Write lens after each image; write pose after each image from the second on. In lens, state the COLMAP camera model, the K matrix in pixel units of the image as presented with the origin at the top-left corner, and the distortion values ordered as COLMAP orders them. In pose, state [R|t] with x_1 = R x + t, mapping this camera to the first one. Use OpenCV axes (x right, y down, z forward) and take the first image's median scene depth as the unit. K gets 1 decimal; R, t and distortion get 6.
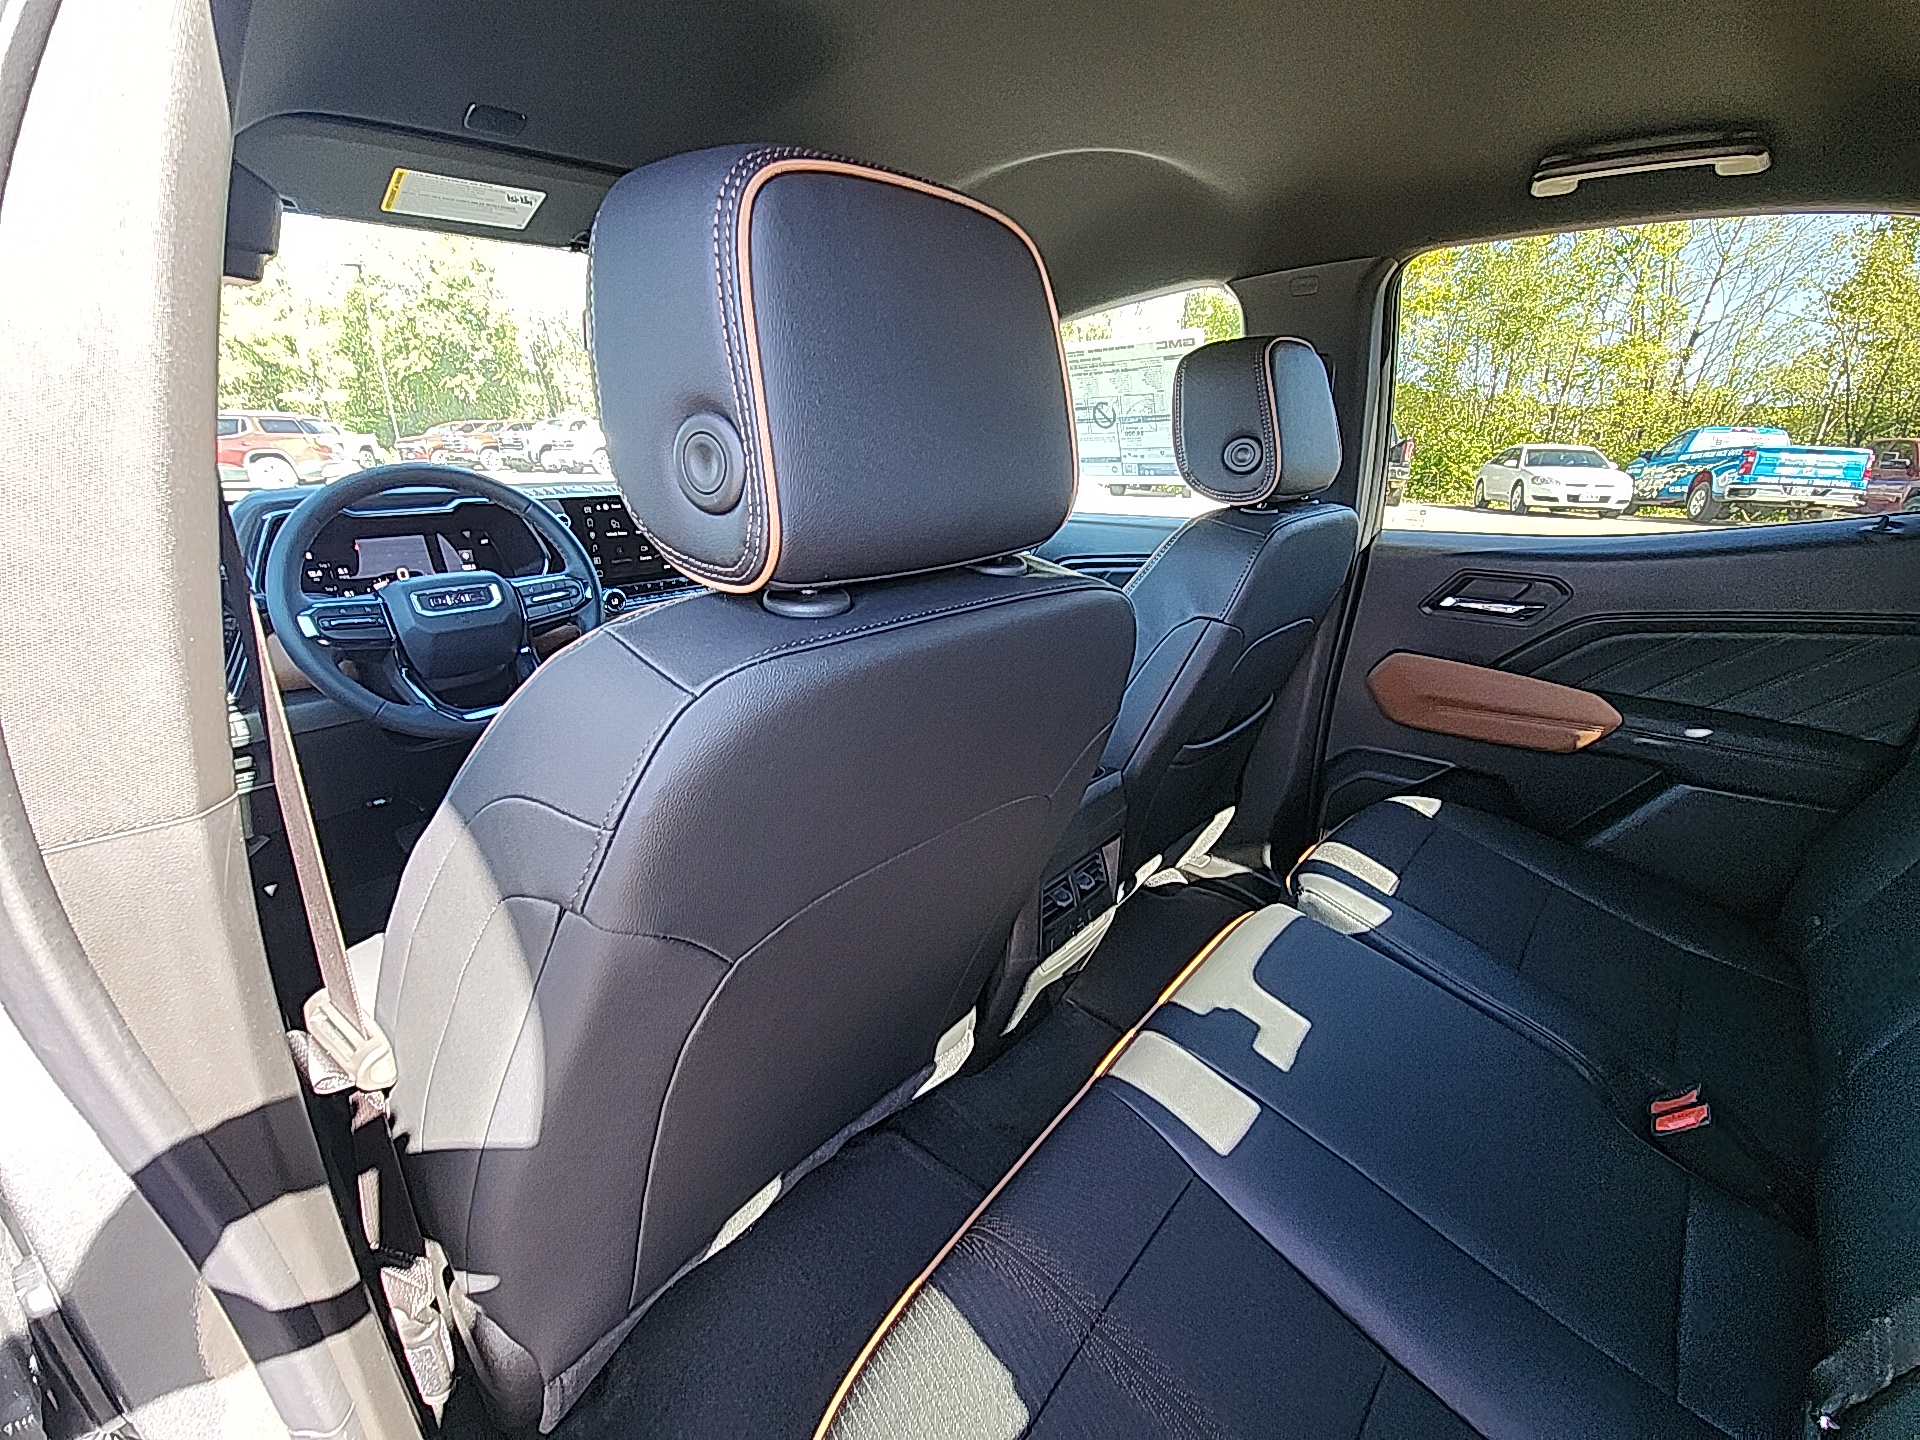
lens RADIAL K [[773.9, 0, 948.6], [0, 773.9, 706.1], [0, 0, 1]] dist [0.009379, -0.006915]
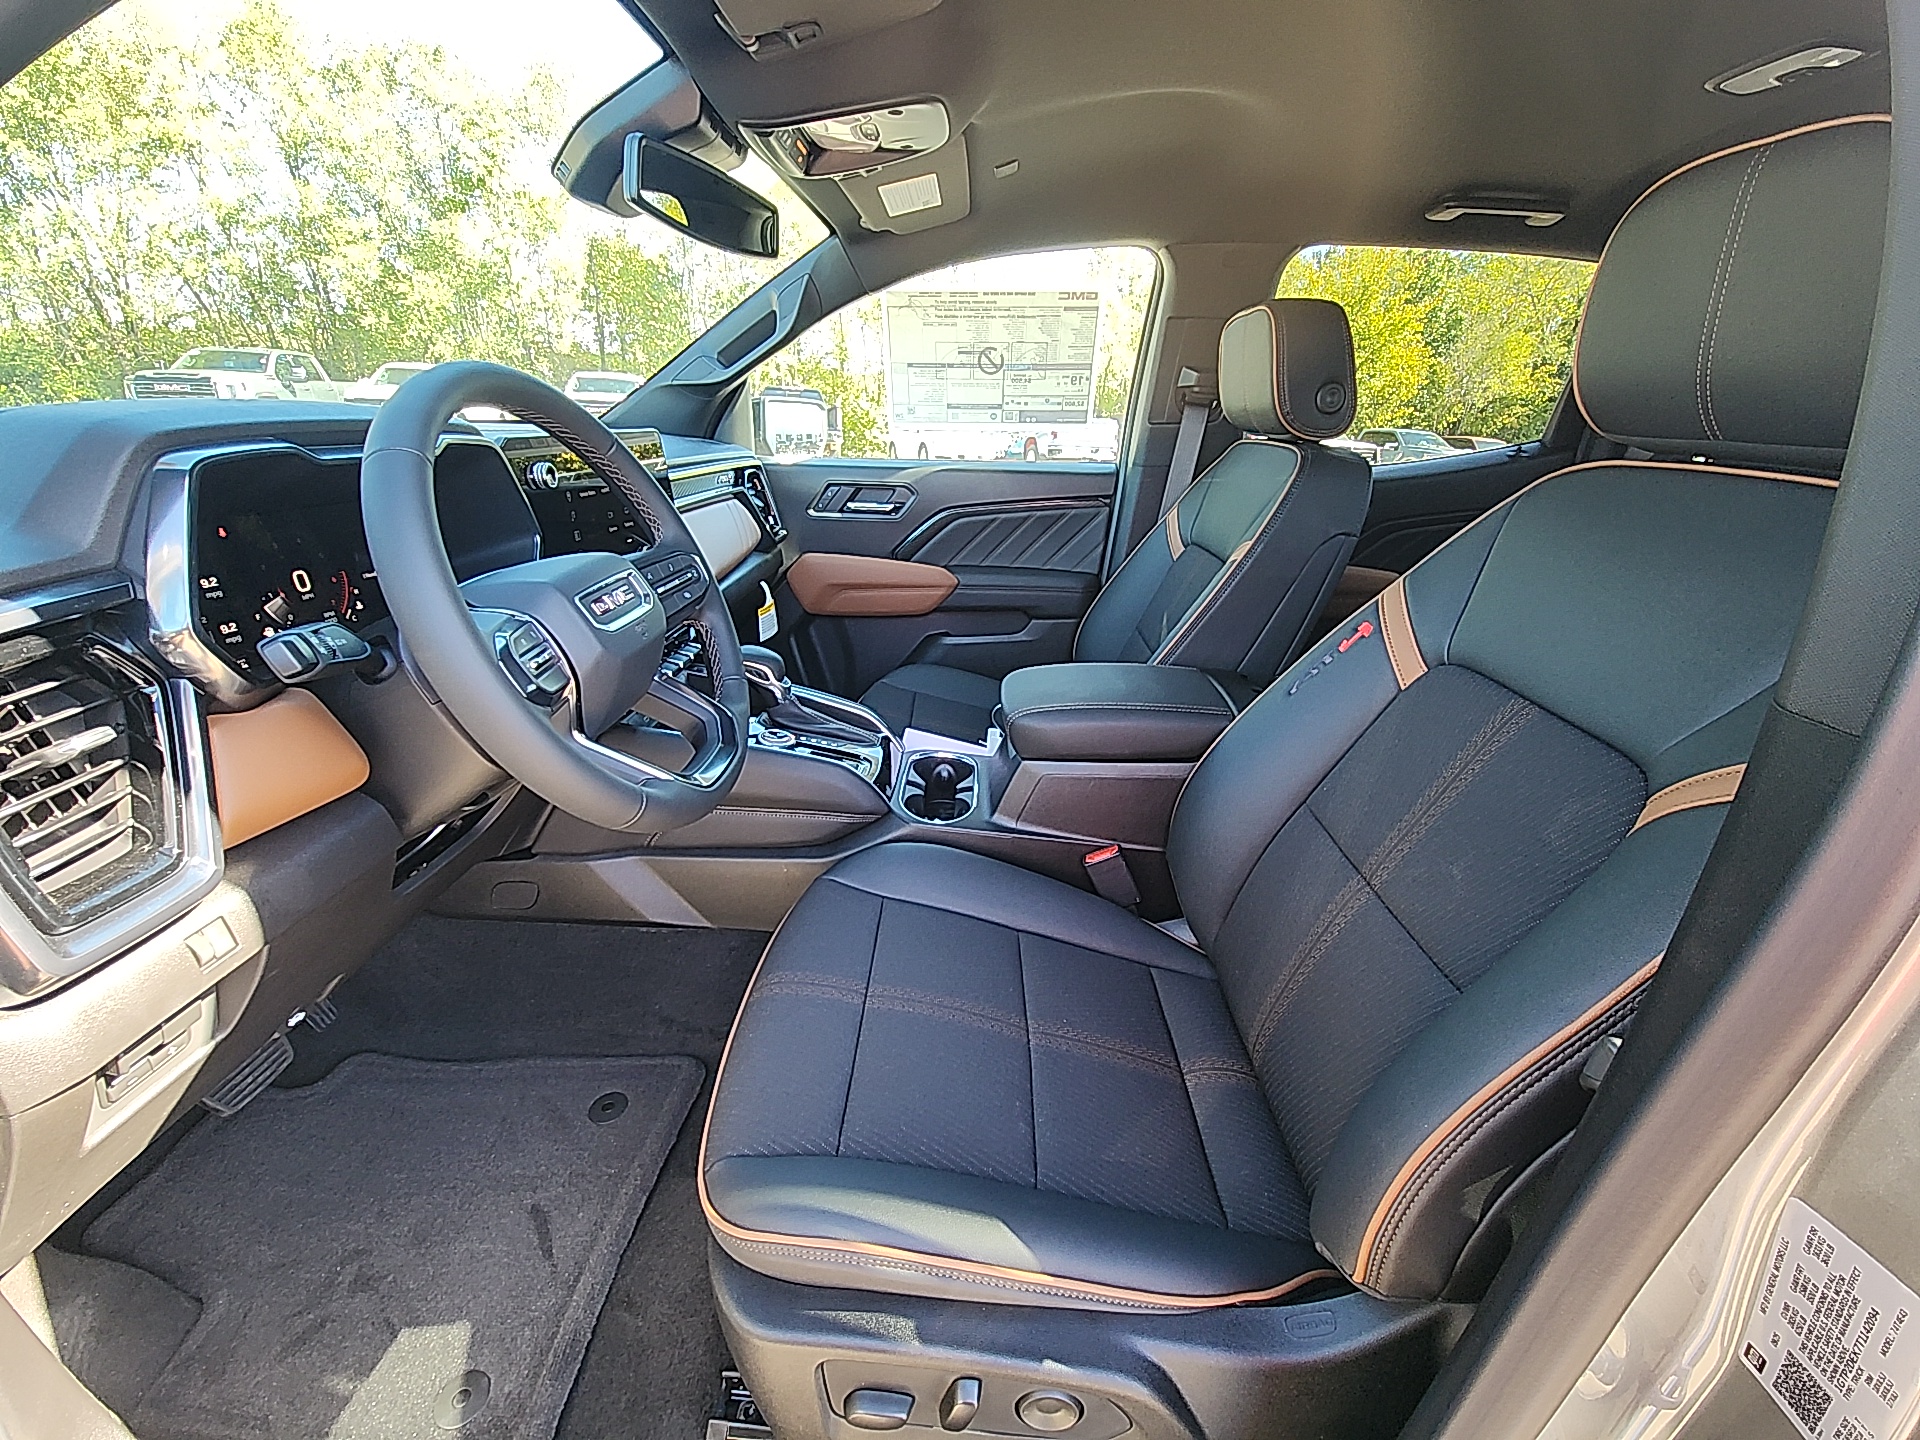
lens RADIAL K [[773.9, 0, 949.4], [0, 773.9, 704.4], [0, 0, 1]] dist [0.009379, -0.006915]
pose [[0.770032, -0.201394, 0.605385, -0.638735], [0.176497, 0.979084, 0.101214, -0.058482], [-0.613107, 0.028911, 0.789471, 0.296081]]
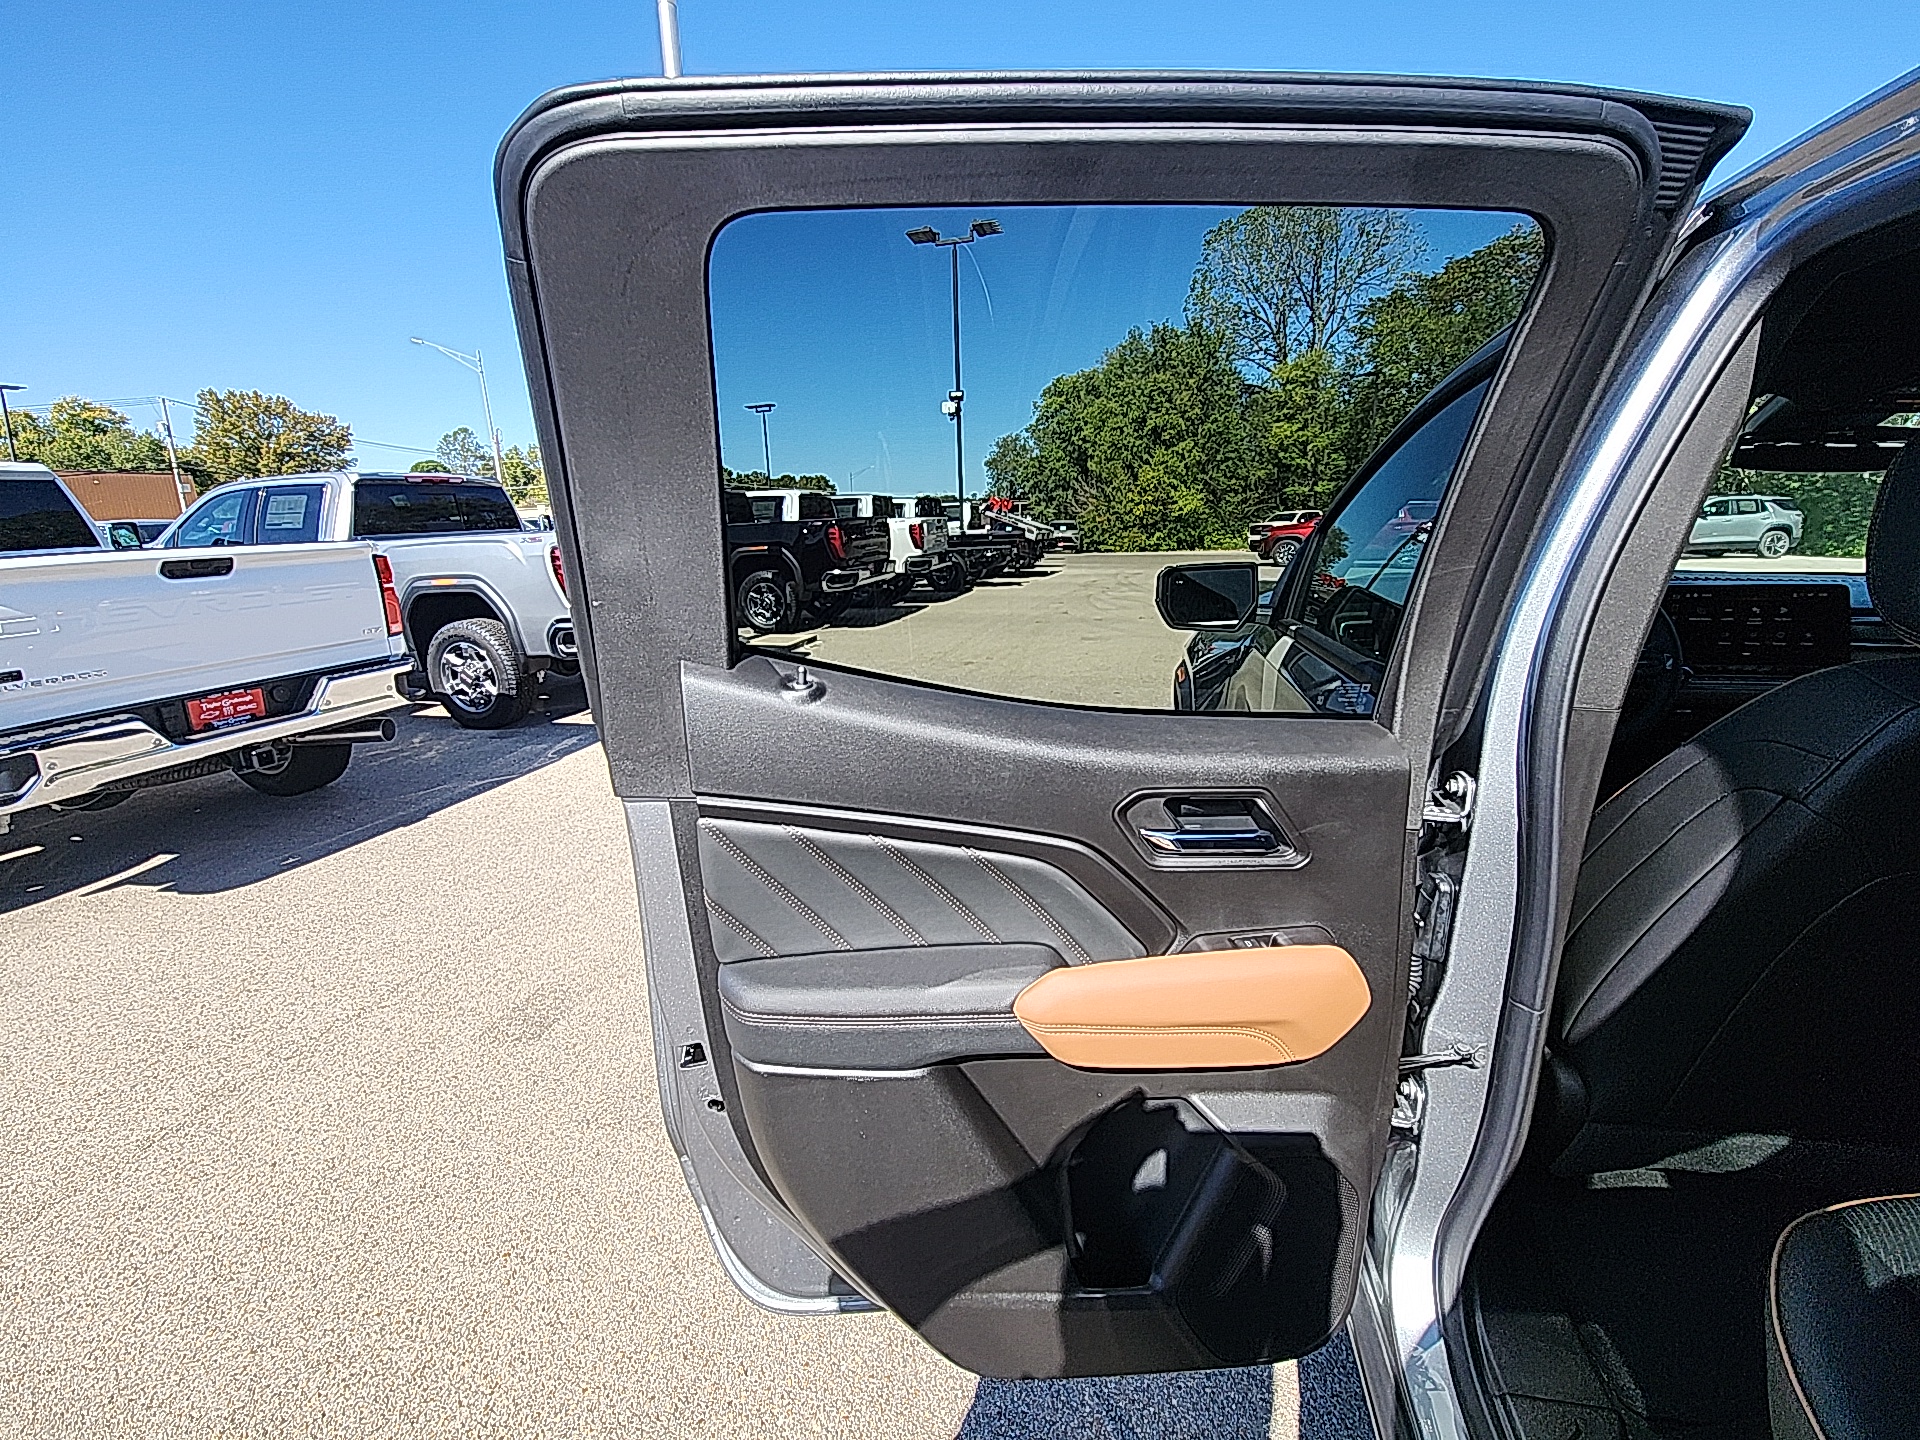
lens RADIAL K [[773.9, 0, 952.7], [0, 773.9, 710.2], [0, 0, 1]] dist [0.009379, -0.006915]
pose [[0.487782, 0.183342, -0.853496, 0.035563], [-0.259312, 0.963997, 0.058880, 0.117472], [0.833563, 0.192601, 0.517763, -0.459610]]
